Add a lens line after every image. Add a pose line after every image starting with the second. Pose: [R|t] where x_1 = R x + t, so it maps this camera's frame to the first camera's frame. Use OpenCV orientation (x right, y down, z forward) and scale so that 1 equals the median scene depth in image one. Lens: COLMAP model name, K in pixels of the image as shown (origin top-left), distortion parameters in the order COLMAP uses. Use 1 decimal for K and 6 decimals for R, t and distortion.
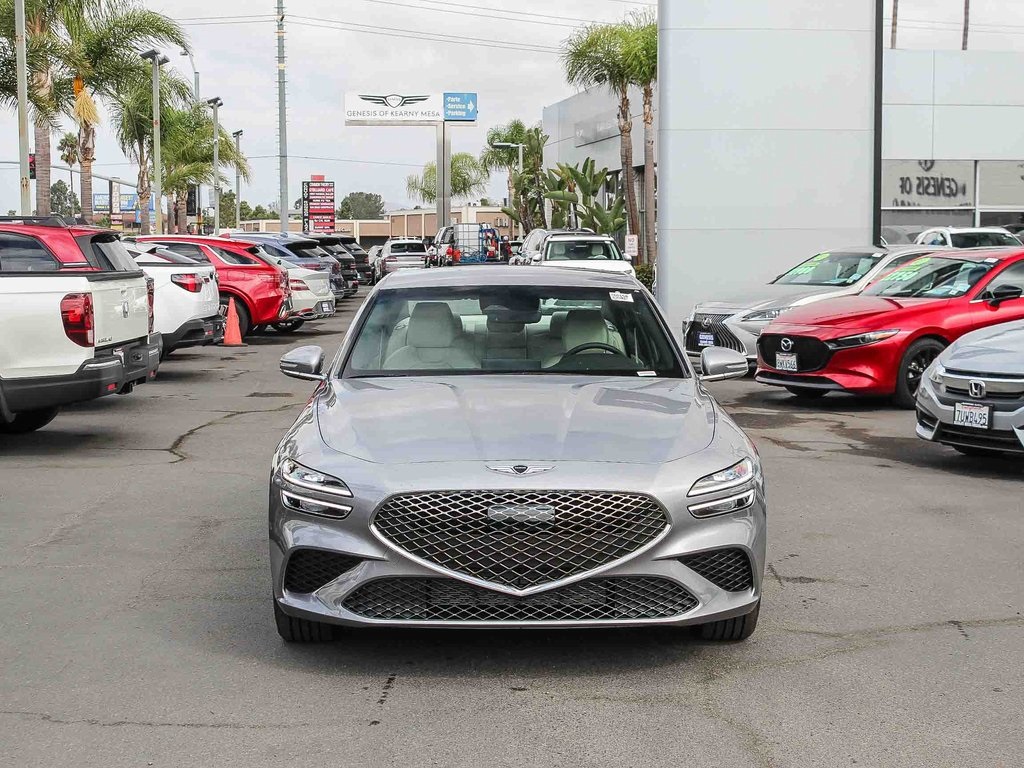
lens RADIAL K [[1689.1, 0, 512.6], [0, 1689.1, 384.3], [0, 0, 1]] dist [-0.017921, 0.000000]
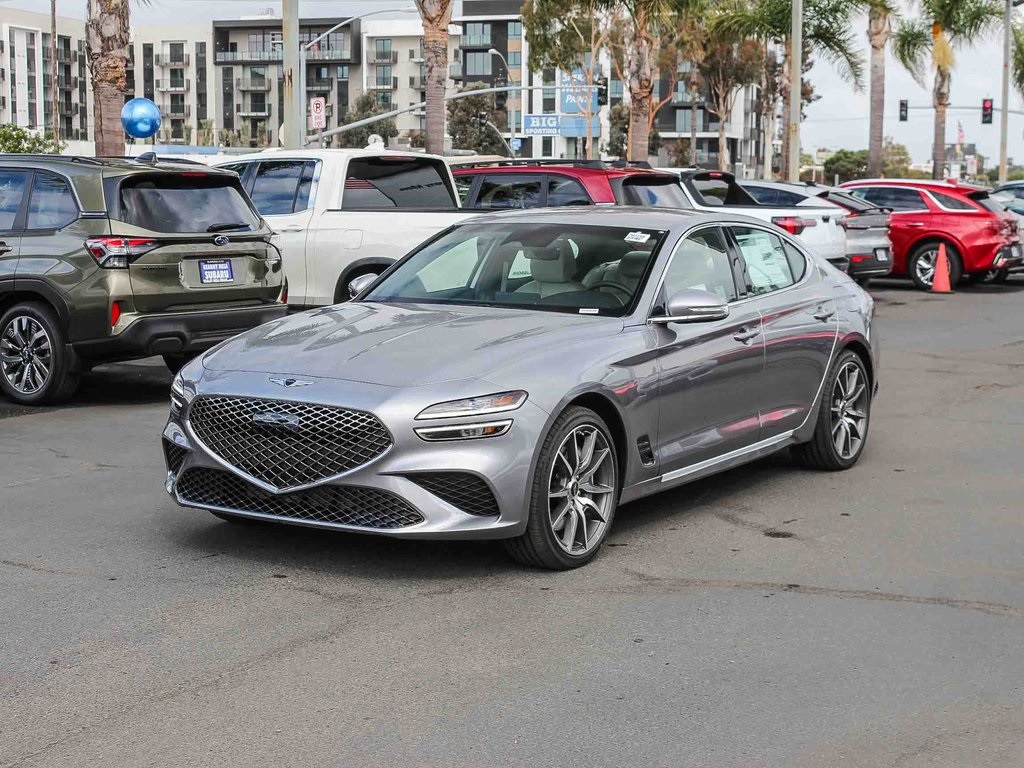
lens RADIAL K [[1689.1, 0, 513.3], [0, 1689.1, 384.0], [0, 0, 1]] dist [-0.017921, 0.000000]
pose [[0.842288, 0.071079, -0.534321, 0.733008], [-0.054149, 0.997411, 0.047323, -0.010194], [0.536301, -0.010927, 0.843956, 0.129122]]
